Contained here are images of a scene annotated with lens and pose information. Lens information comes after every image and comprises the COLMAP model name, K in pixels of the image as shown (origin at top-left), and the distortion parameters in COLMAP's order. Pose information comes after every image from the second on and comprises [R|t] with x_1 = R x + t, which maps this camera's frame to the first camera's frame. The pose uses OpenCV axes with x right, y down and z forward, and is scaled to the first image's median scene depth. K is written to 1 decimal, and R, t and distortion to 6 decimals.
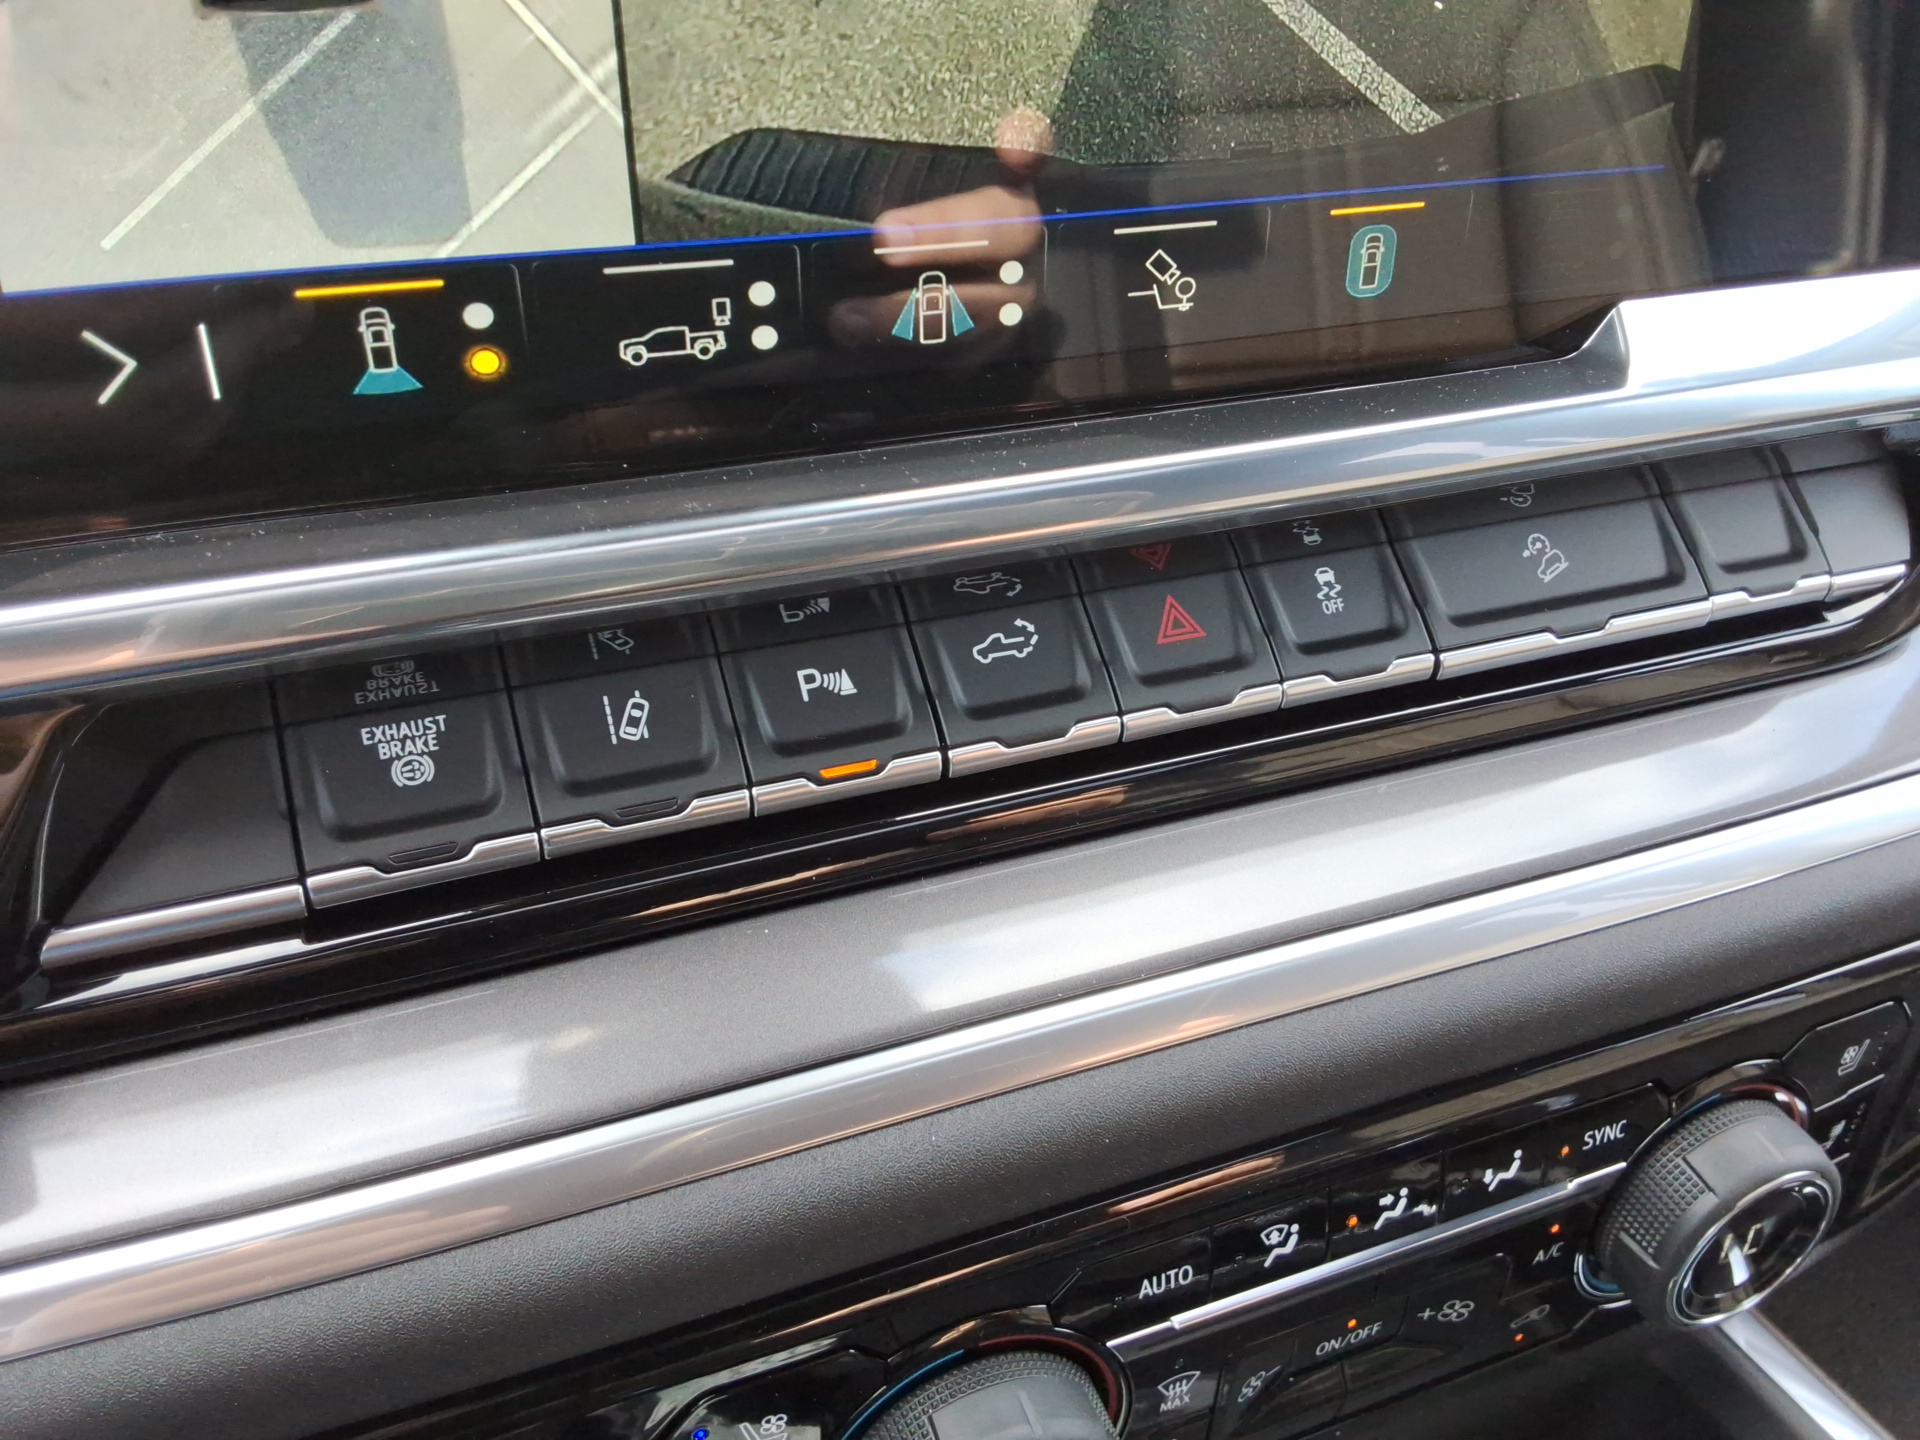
lens RADIAL K [[1594.8, 0, 990.8], [0, 1594.8, 687.9], [0, 0, 1]] dist [0.173734, -0.315443]
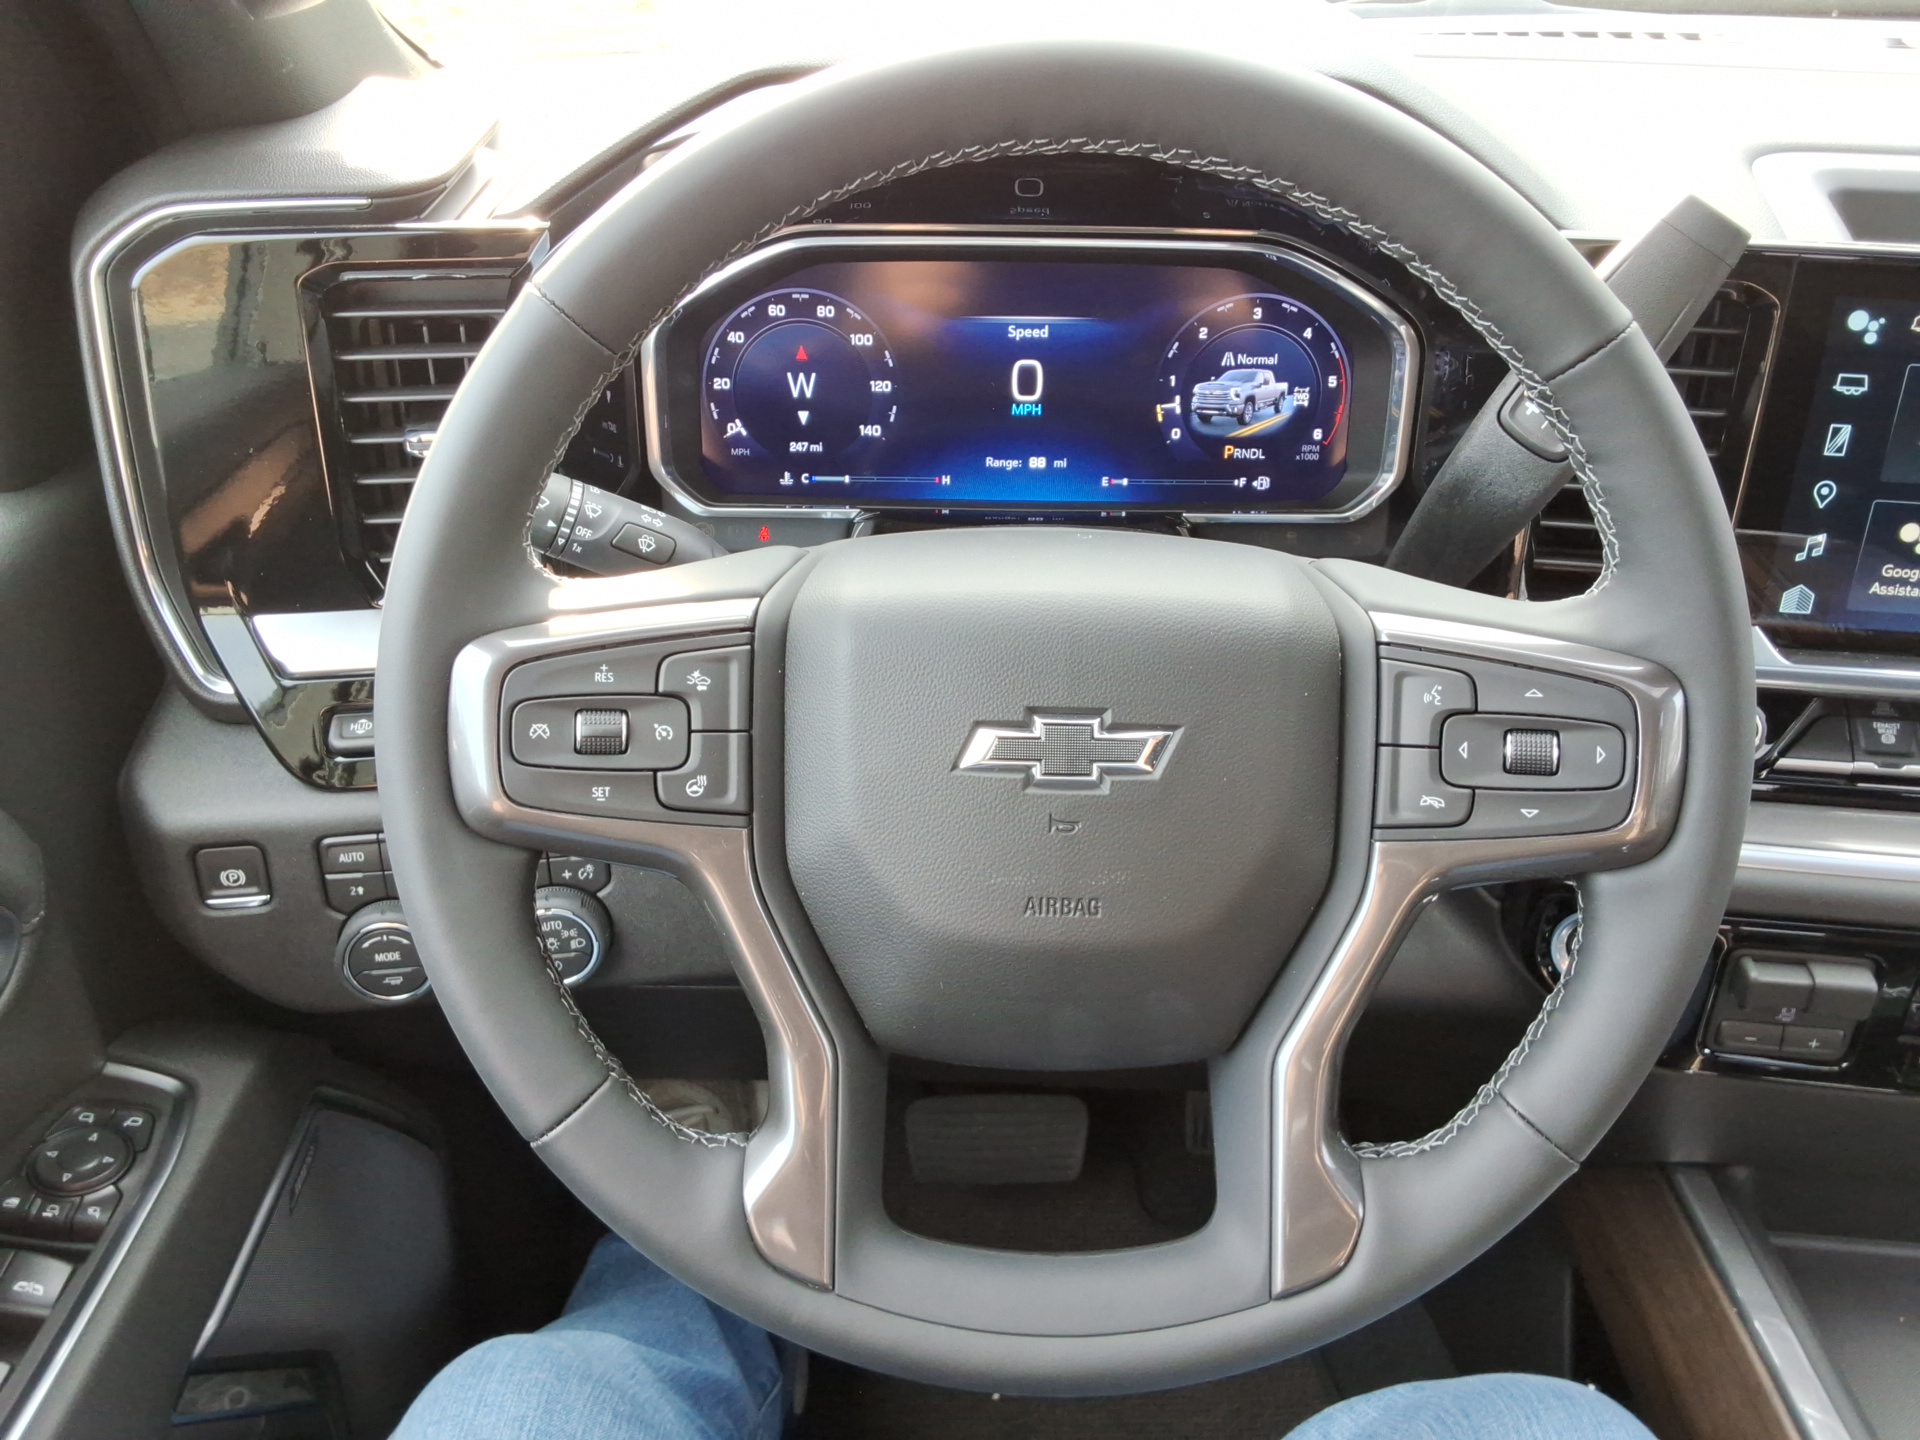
lens RADIAL K [[1542.6, 0, 986.3], [0, 1542.6, 698.7], [0, 0, 1]] dist [0.153556, -0.264593]
pose [[0.875009, 0.205043, -0.438540, -0.491927], [-0.241633, 0.969946, -0.028618, 0.425364], [0.419492, 0.131007, 0.898256, -2.185041]]
